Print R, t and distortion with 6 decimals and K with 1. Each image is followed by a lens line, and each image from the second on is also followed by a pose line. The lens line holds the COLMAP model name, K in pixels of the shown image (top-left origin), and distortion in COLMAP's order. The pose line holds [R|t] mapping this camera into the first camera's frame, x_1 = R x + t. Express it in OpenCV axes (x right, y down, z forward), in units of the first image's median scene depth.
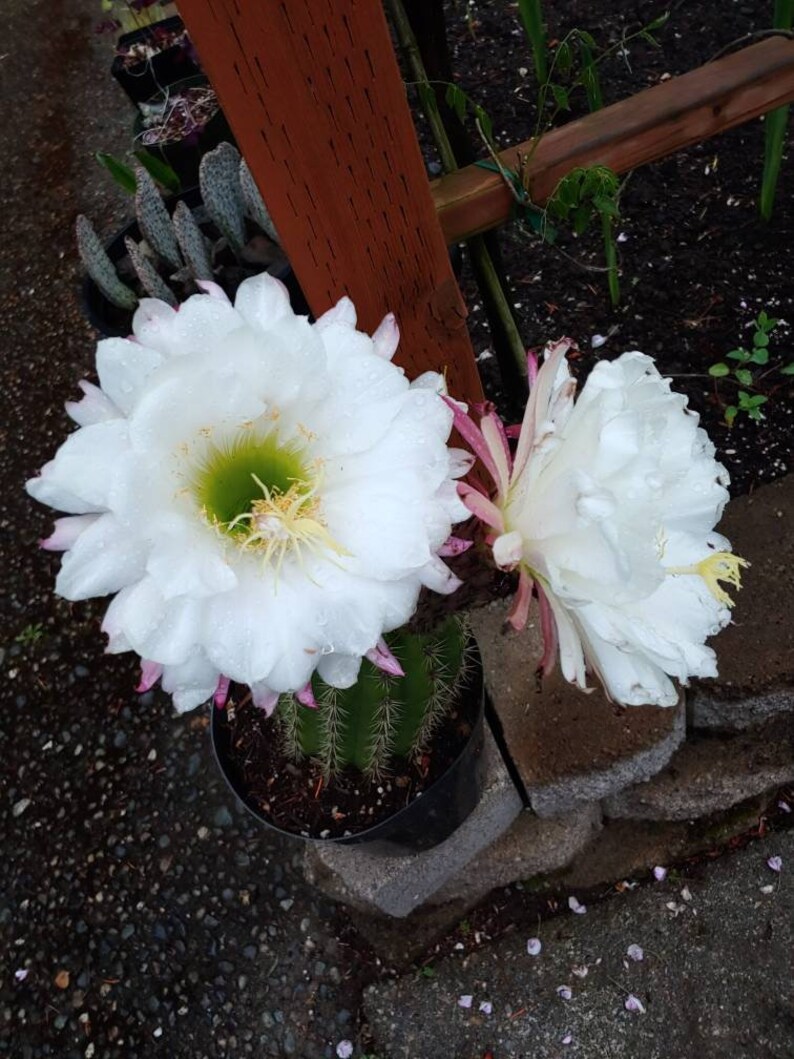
lens RADIAL K [[840.2, 0, 395.8], [0, 840.2, 551.4], [0, 0, 1]] dist [-0.004295, -0.000388]
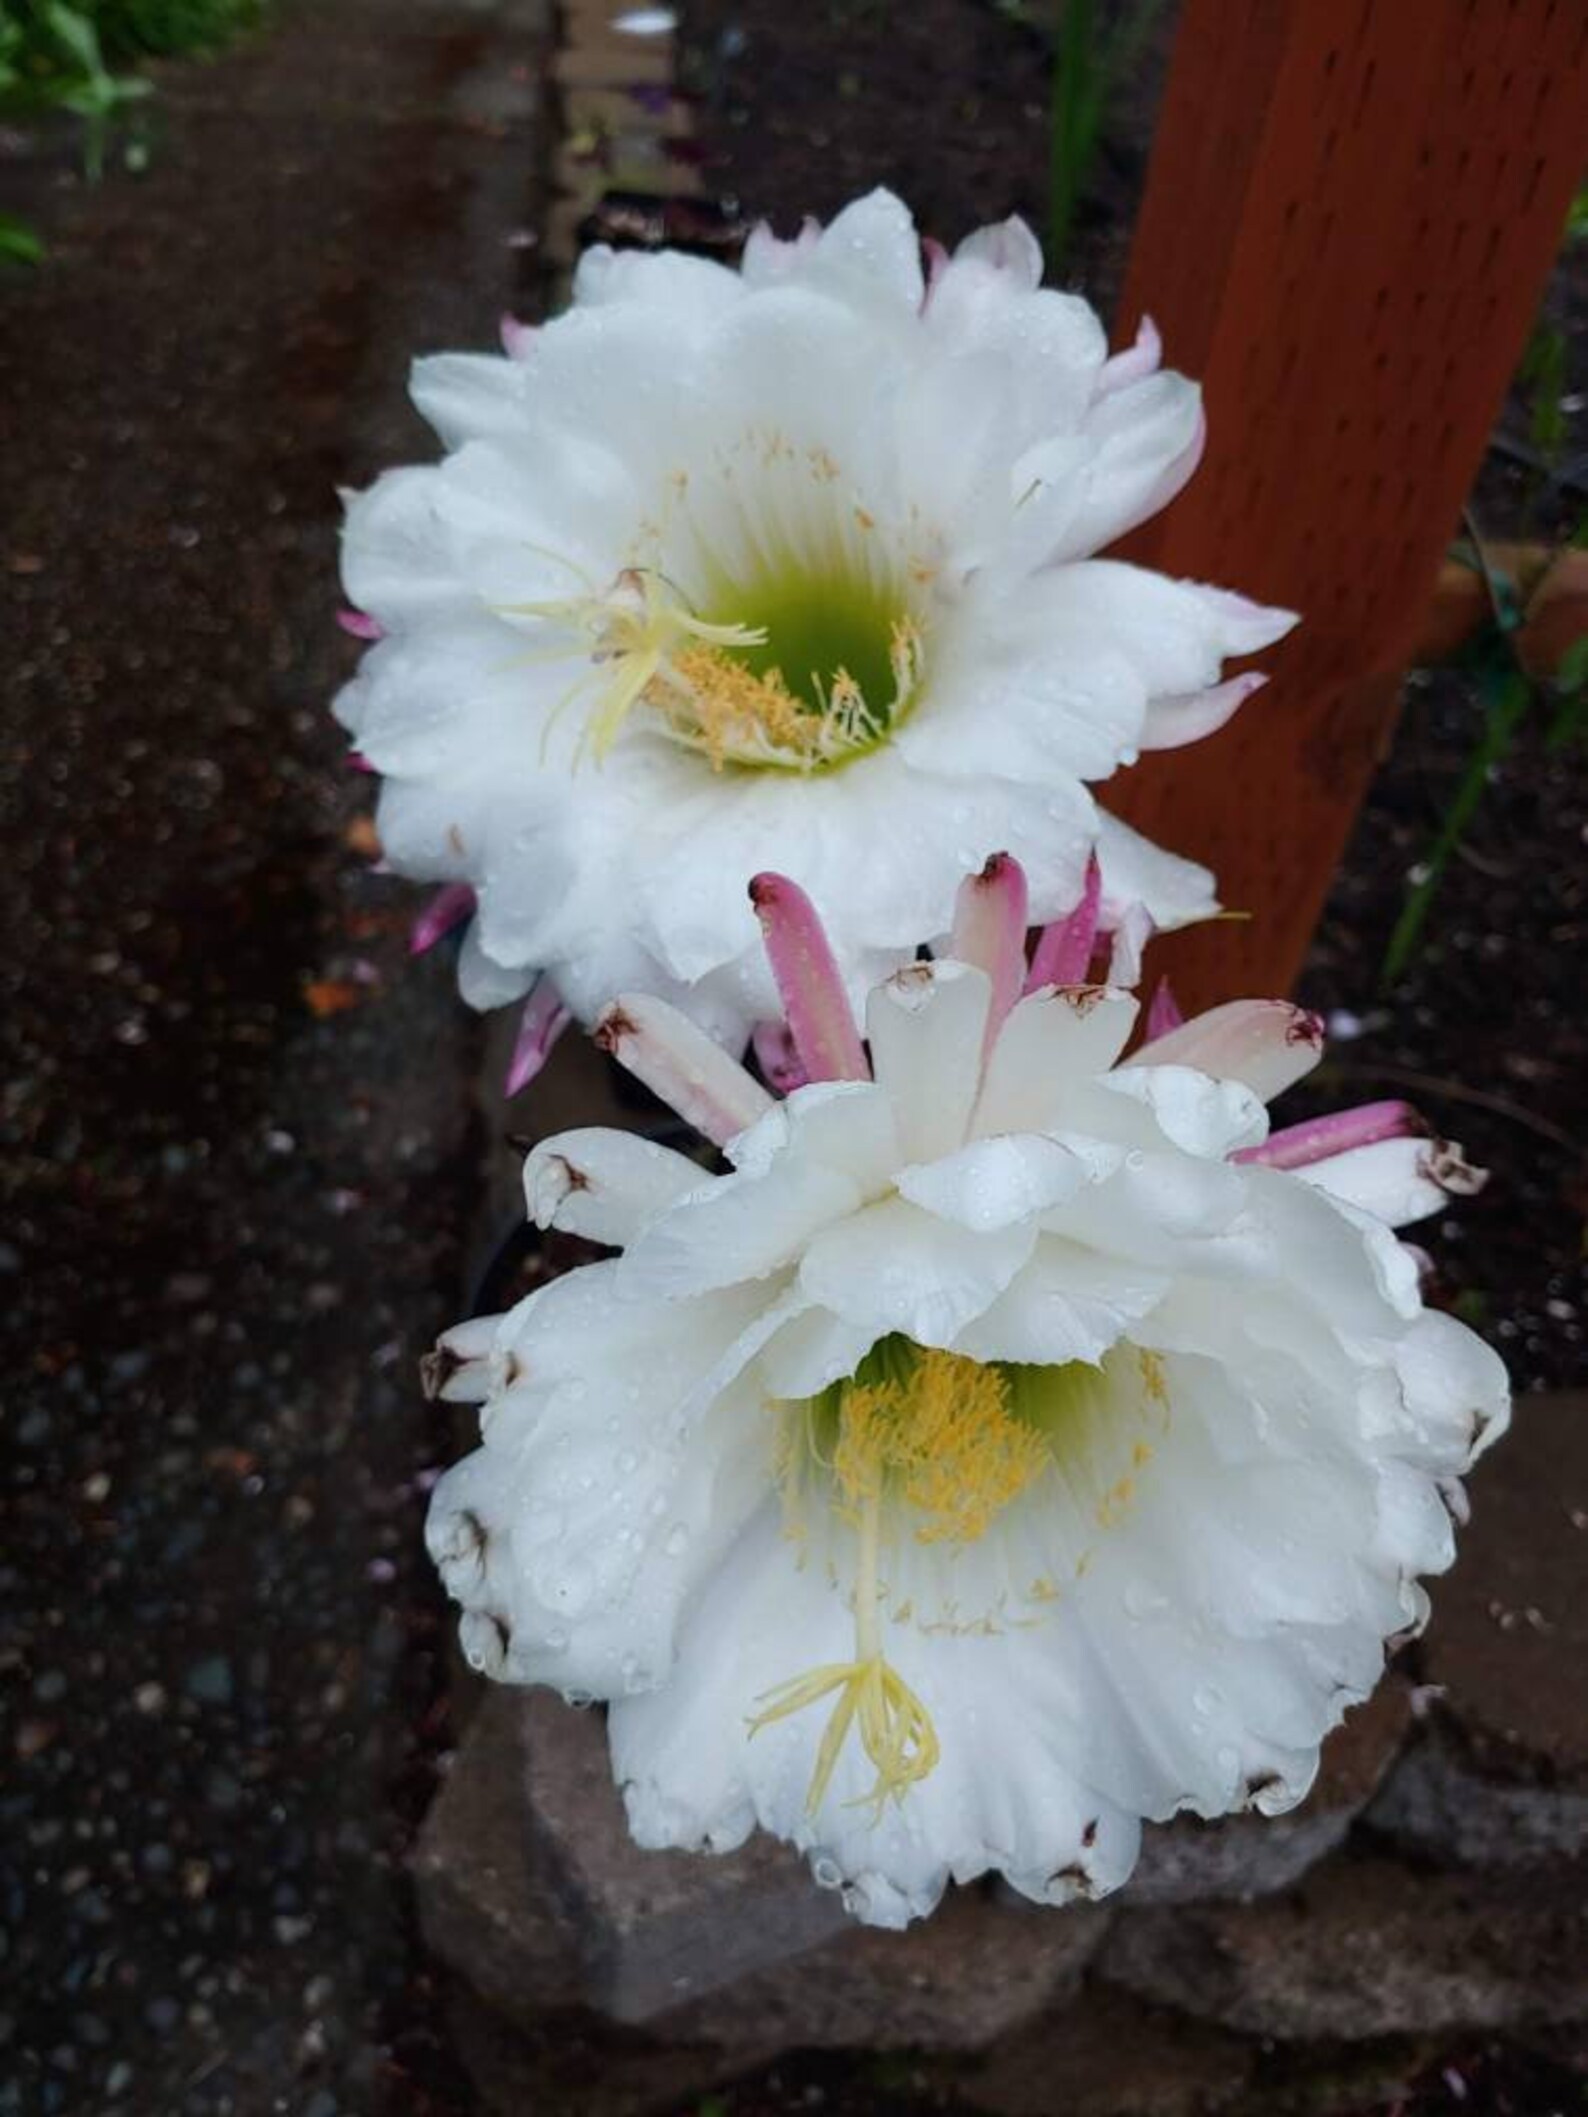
lens RADIAL K [[1699.8, 0, 801.2], [0, 1699.8, 1093.1], [0, 0, 1]] dist [-0.002925, -0.000872]
pose [[0.913375, 0.396930, 0.090517, -0.350732], [-0.369513, 0.901585, -0.224953, 0.359832], [-0.170899, 0.172019, 0.970156, 0.177278]]
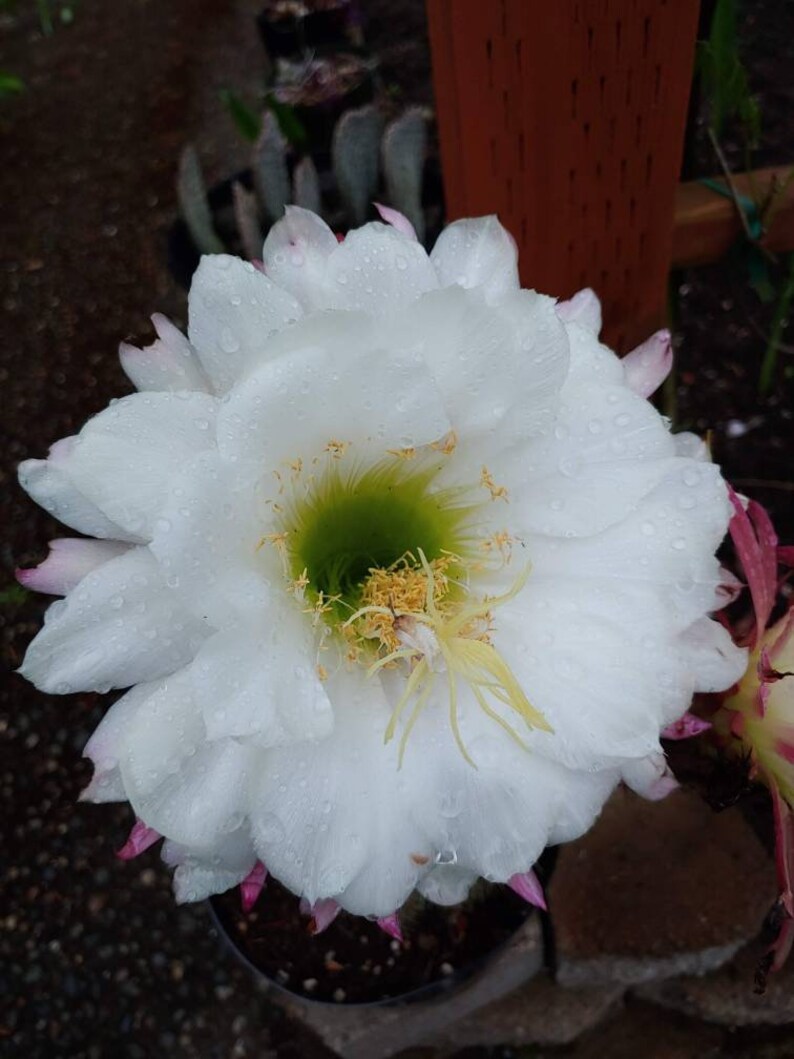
lens RADIAL K [[849.1, 0, 398.2], [0, 849.1, 543.7], [0, 0, 1]] dist [-0.014140, 0.006041]
pose [[0.971307, 0.237424, -0.013899, -0.141004], [-0.237787, 0.970581, -0.037818, -0.056632], [0.004512, 0.040038, 0.999188, 0.356610]]
